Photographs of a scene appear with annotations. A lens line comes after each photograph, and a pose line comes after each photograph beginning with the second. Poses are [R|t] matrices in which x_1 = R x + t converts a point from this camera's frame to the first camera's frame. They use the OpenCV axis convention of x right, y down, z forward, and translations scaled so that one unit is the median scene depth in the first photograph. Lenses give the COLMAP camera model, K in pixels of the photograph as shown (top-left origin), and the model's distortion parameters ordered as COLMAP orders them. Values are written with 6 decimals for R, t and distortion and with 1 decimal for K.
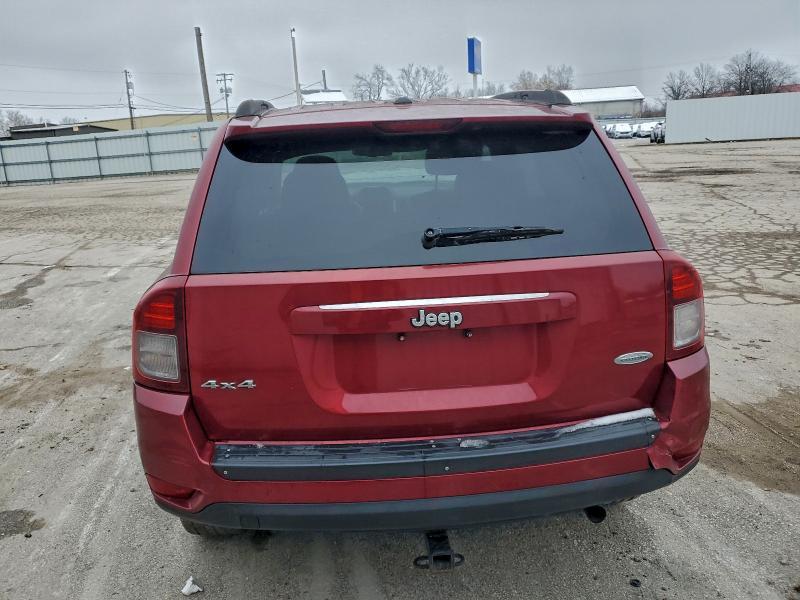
lens RADIAL K [[615.8, 0, 394.2], [0, 615.8, 302.6], [0, 0, 1]] dist [0.004083, 0.015526]
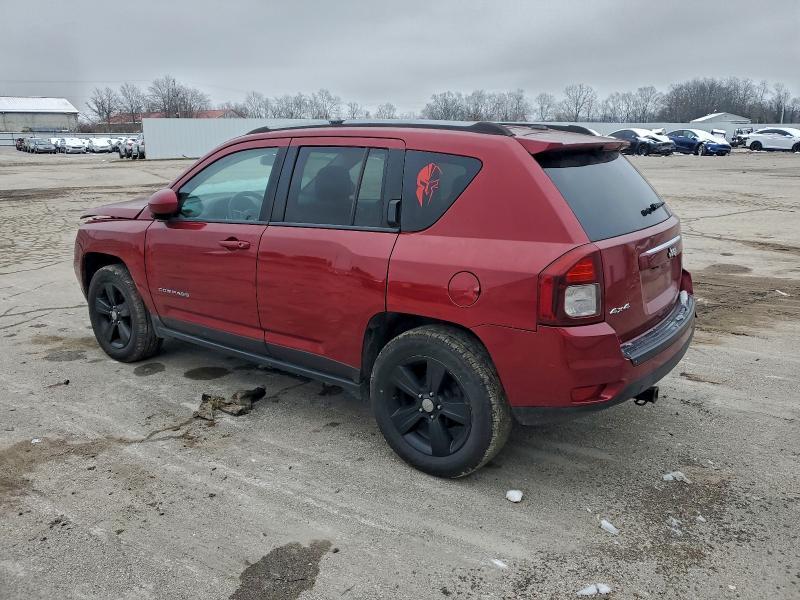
lens RADIAL K [[615.8, 0, 401.5], [0, 615.8, 297.8], [0, 0, 1]] dist [0.004083, 0.015526]
pose [[0.653563, -0.152495, 0.741350, -0.043962], [0.176024, 0.983260, 0.047075, -0.001625], [-0.736118, 0.099729, 0.669465, 0.008597]]
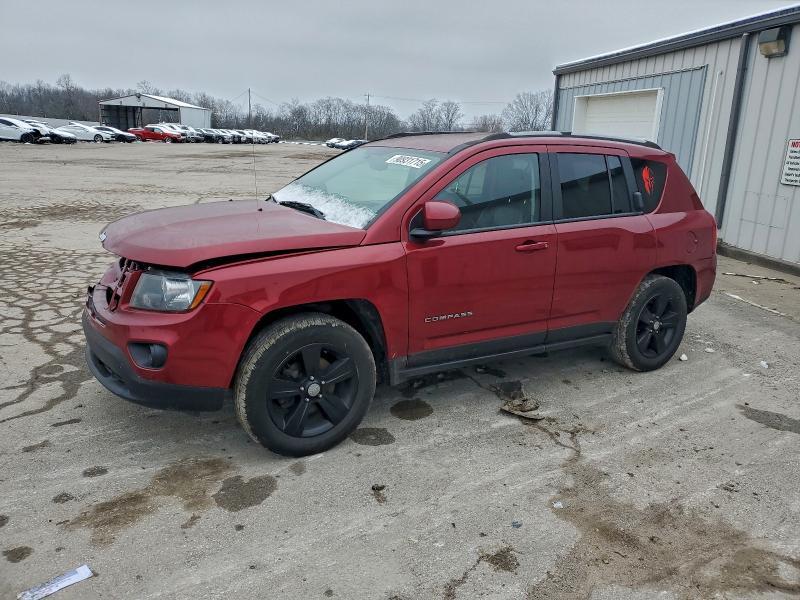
lens RADIAL K [[615.8, 0, 401.2], [0, 615.8, 302.9], [0, 0, 1]] dist [0.004083, 0.015526]
pose [[-0.456150, -0.200890, 0.866931, -0.056536], [0.211715, 0.921717, 0.324983, -0.021537], [-0.864351, 0.331784, -0.377910, 0.085328]]
